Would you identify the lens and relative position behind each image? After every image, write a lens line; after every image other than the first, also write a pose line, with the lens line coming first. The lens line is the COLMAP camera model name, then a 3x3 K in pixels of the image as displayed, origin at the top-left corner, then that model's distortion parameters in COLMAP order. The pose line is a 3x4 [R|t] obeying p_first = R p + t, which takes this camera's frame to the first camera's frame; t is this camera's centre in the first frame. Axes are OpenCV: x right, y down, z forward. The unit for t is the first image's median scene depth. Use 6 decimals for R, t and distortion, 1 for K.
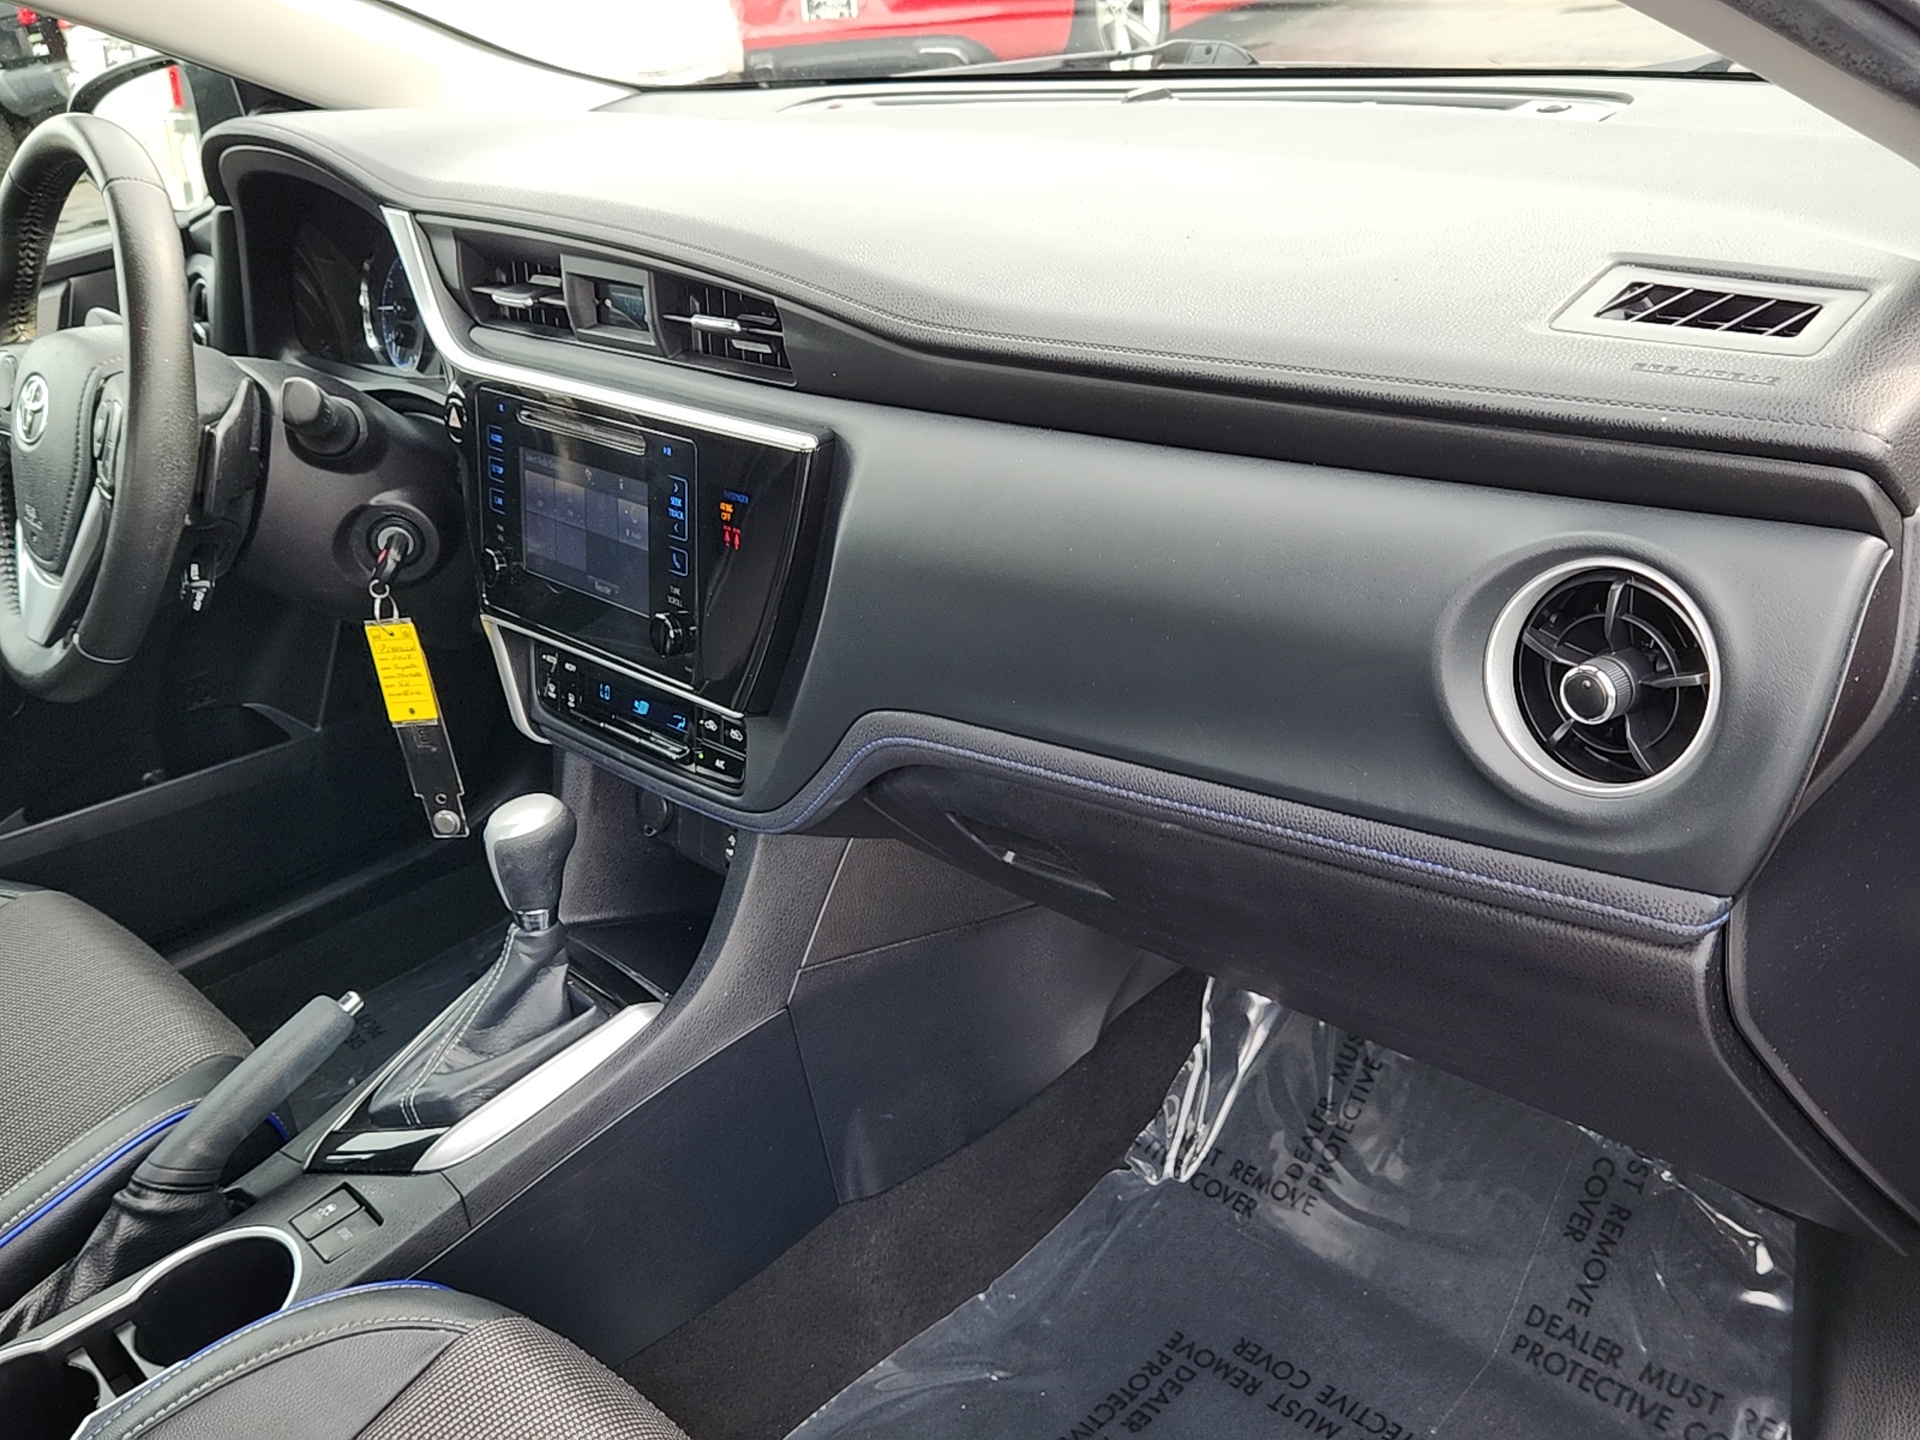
lens RADIAL K [[1842.1, 0, 983.2], [0, 1842.1, 731.2], [0, 0, 1]] dist [0.123105, -0.174085]
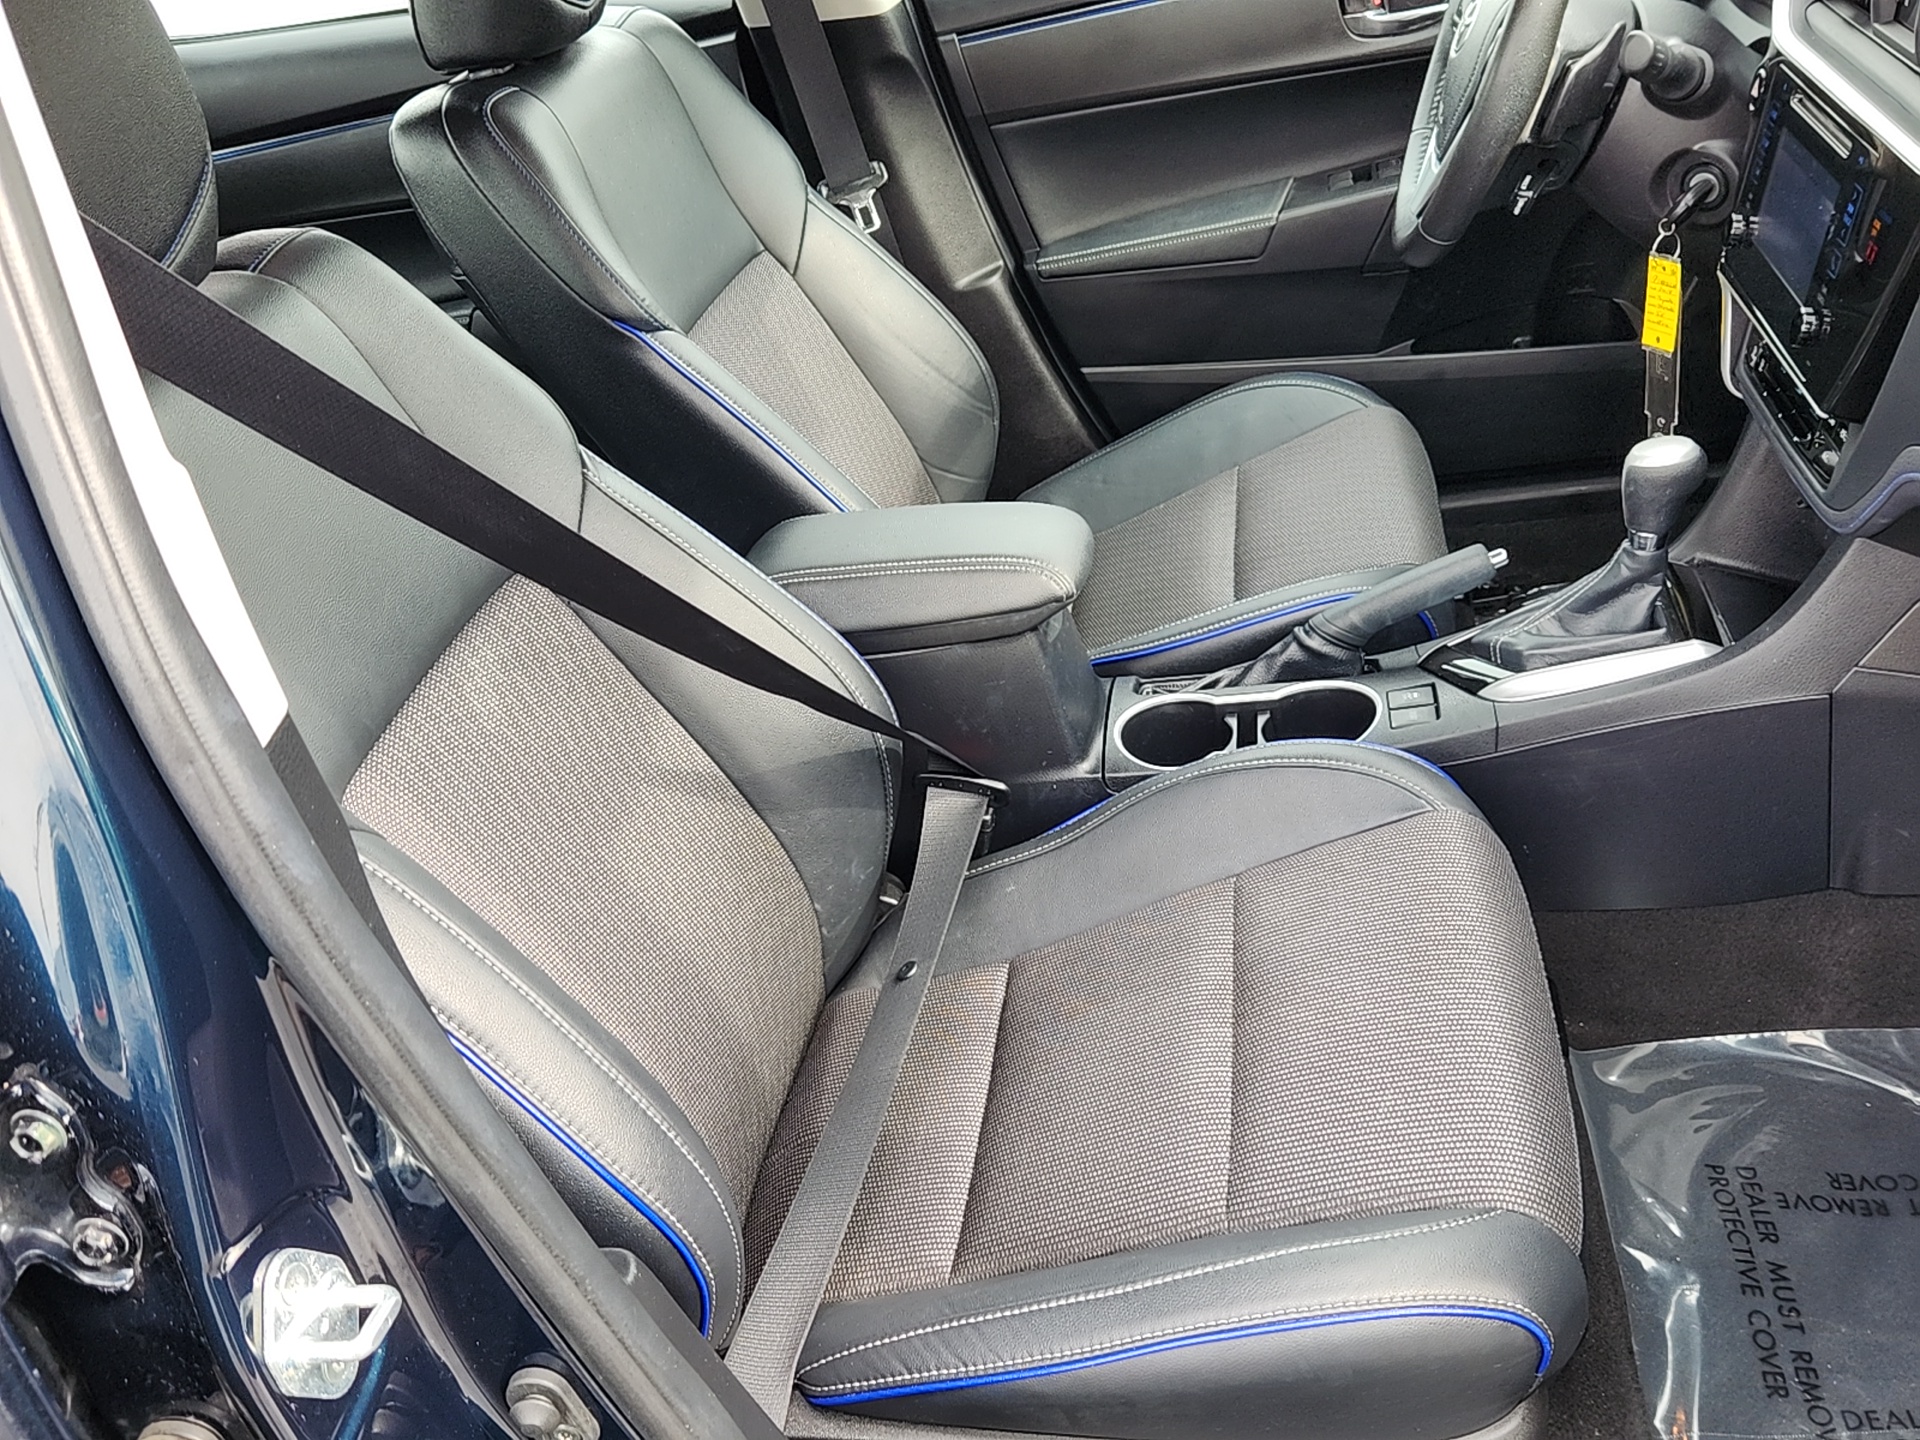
lens RADIAL K [[1842.1, 0, 983.2], [0, 1842.1, 731.2], [0, 0, 1]] dist [0.123105, -0.174085]
pose [[0.656701, 0.394577, -0.642692, 0.289788], [-0.242981, 0.917464, 0.314993, -0.058492], [0.713936, -0.050694, 0.698374, -0.131227]]
